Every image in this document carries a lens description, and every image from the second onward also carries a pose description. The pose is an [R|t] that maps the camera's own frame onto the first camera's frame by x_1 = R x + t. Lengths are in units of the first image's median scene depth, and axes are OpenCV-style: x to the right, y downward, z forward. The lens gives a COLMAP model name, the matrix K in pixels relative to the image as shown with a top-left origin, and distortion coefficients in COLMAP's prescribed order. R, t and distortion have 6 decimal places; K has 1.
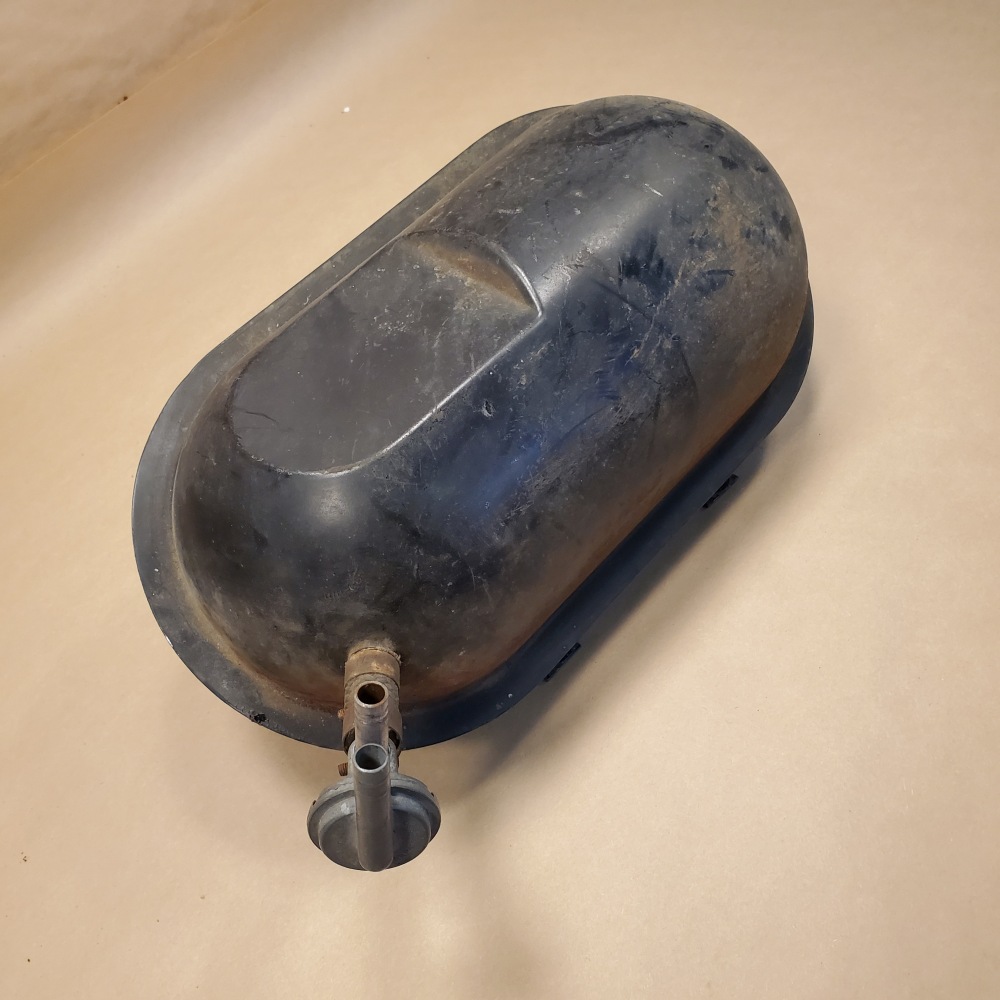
lens RADIAL K [[1013.0, 0, 477.2], [0, 1013.0, 526.2], [0, 0, 1]] dist [0.222466, -0.559041]
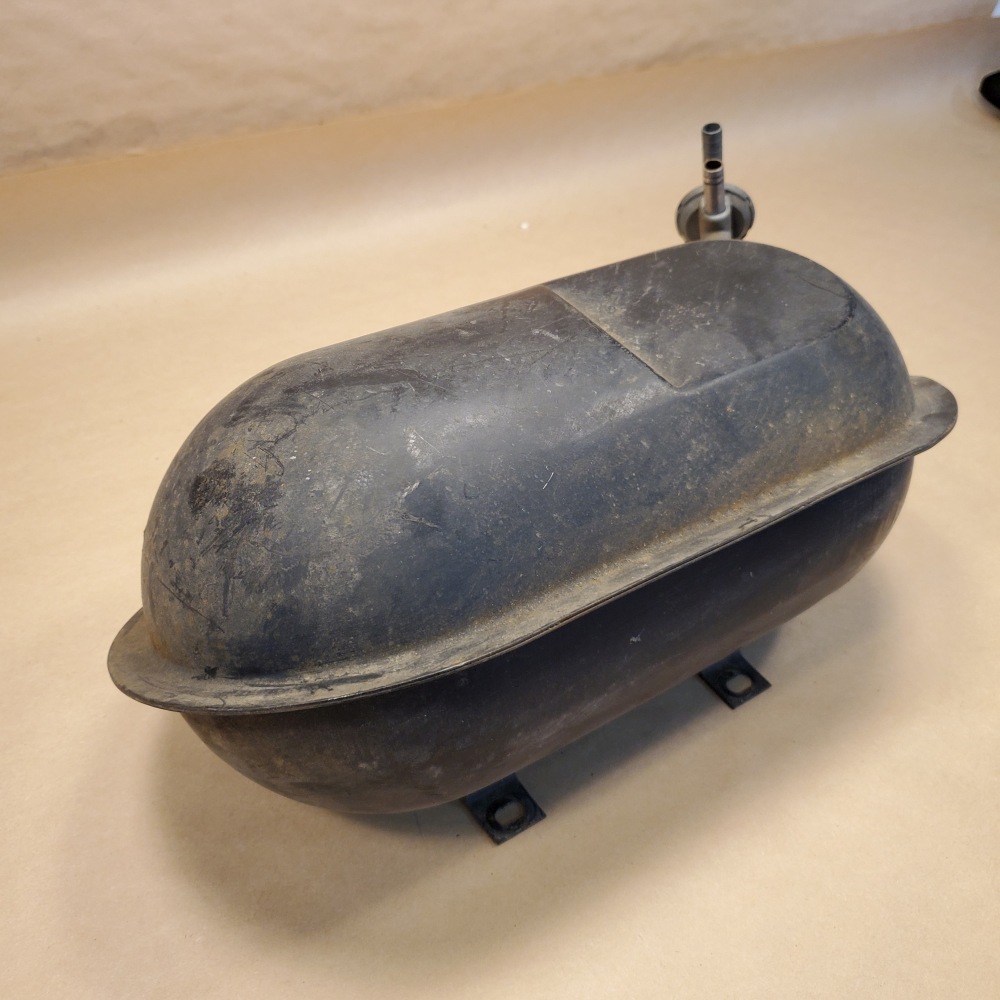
lens RADIAL K [[975.4, 0, 500.0], [0, 975.4, 500.0], [0, 0, 1]] dist [0.240186, -0.537670]
pose [[-0.972484, -0.088060, 0.215685, -0.123774], [0.222389, -0.075064, 0.972064, -1.154100], [-0.069409, 0.993283, 0.092582, 1.088133]]
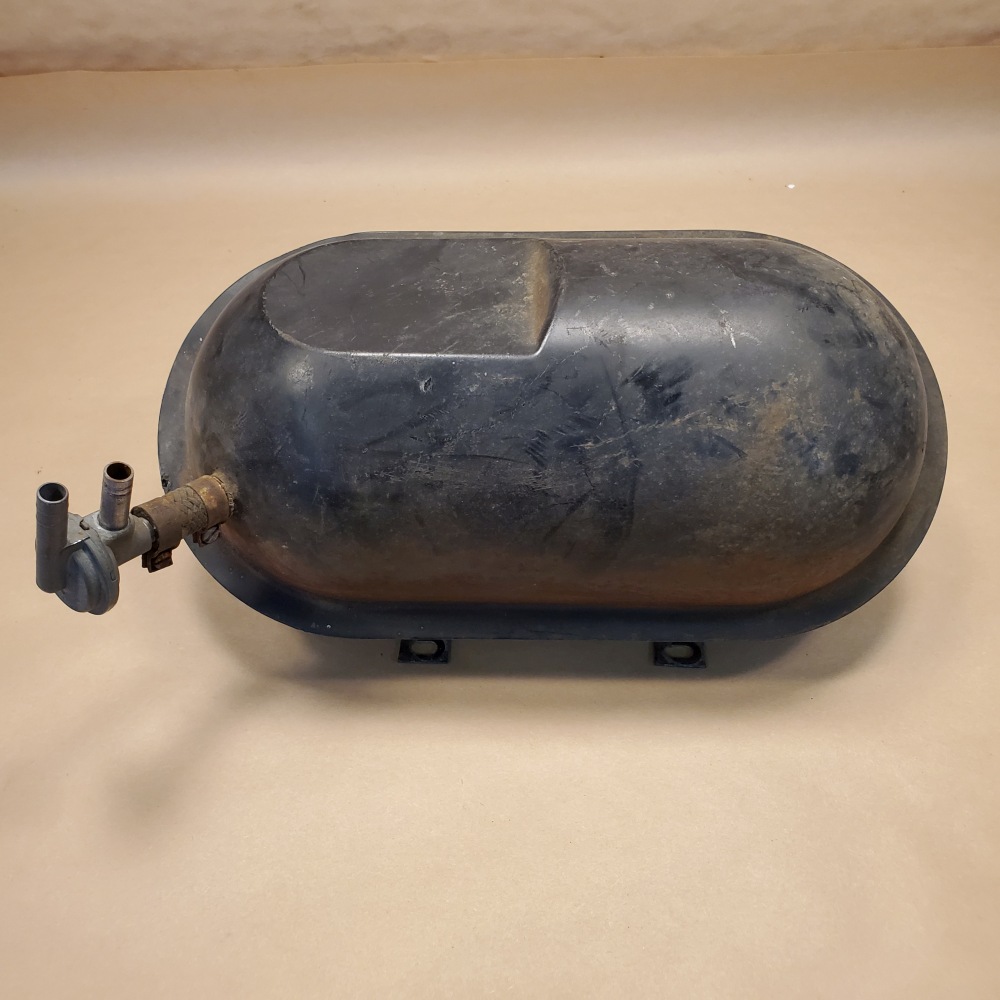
lens RADIAL K [[1013.0, 0, 477.2], [0, 1013.0, 526.2], [0, 0, 1]] dist [0.222466, -0.559041]
pose [[0.658044, 0.647540, -0.384278, 0.516861], [-0.656667, 0.743248, 0.127948, -0.165208], [0.368465, 0.168148, 0.914308, 0.058258]]
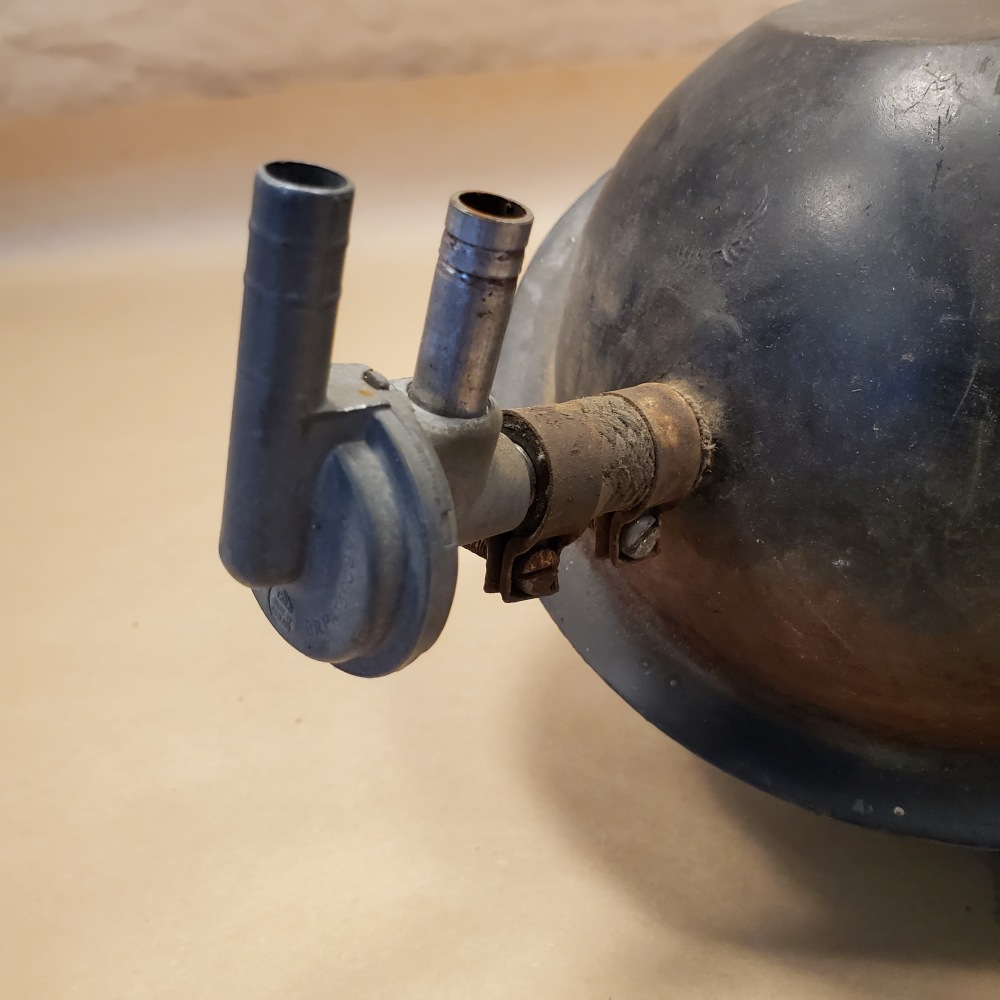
lens RADIAL K [[1049.8, 0, 500.0], [0, 1049.8, 500.0], [0, 0, 1]] dist [-0.031985, -0.010421]
pose [[0.552478, 0.507904, -0.660909, 0.171680], [-0.663790, 0.747660, 0.019685, 0.183908], [0.504133, 0.427830, 0.750208, 0.579300]]
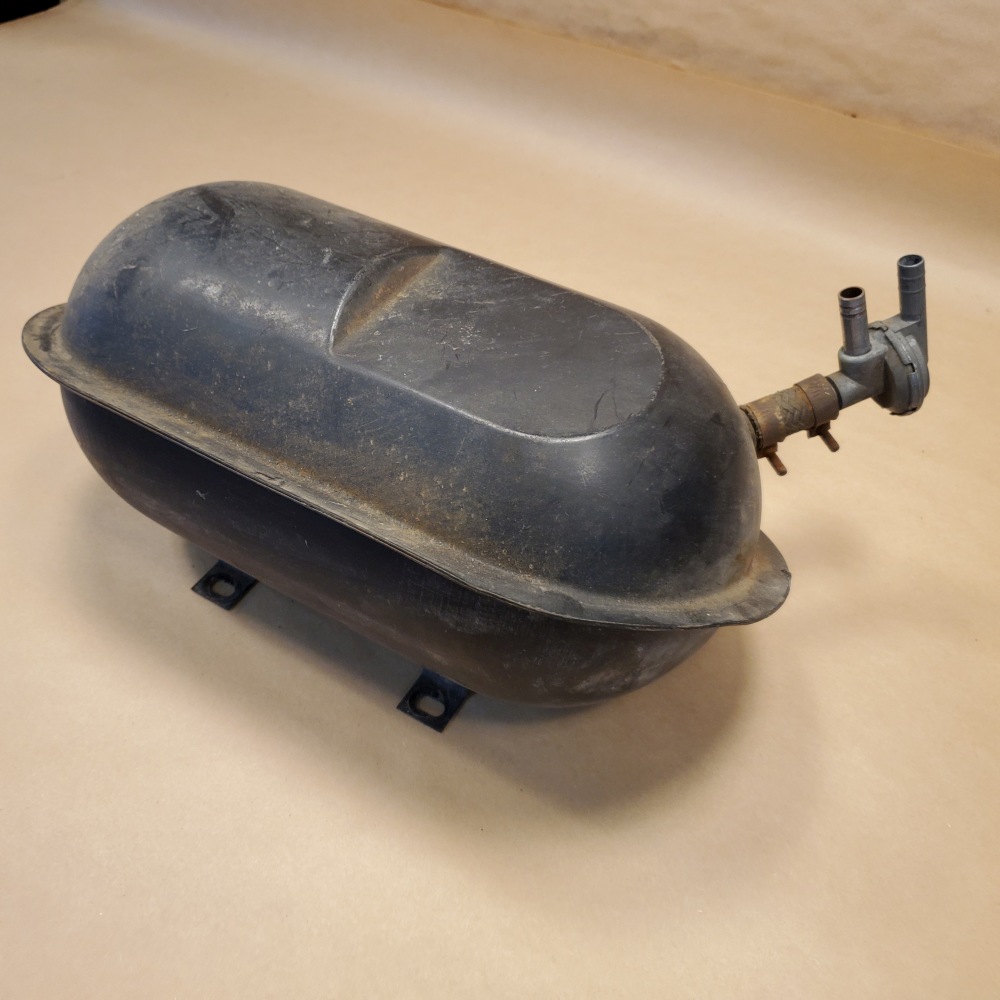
lens RADIAL K [[975.4, 0, 500.0], [0, 975.4, 500.0], [0, 0, 1]] dist [0.240186, -0.537670]
pose [[-0.178463, -0.617811, 0.765807, -0.892636], [0.829032, 0.324784, 0.455215, -0.537485], [-0.529959, 0.716118, 0.454224, 0.660803]]
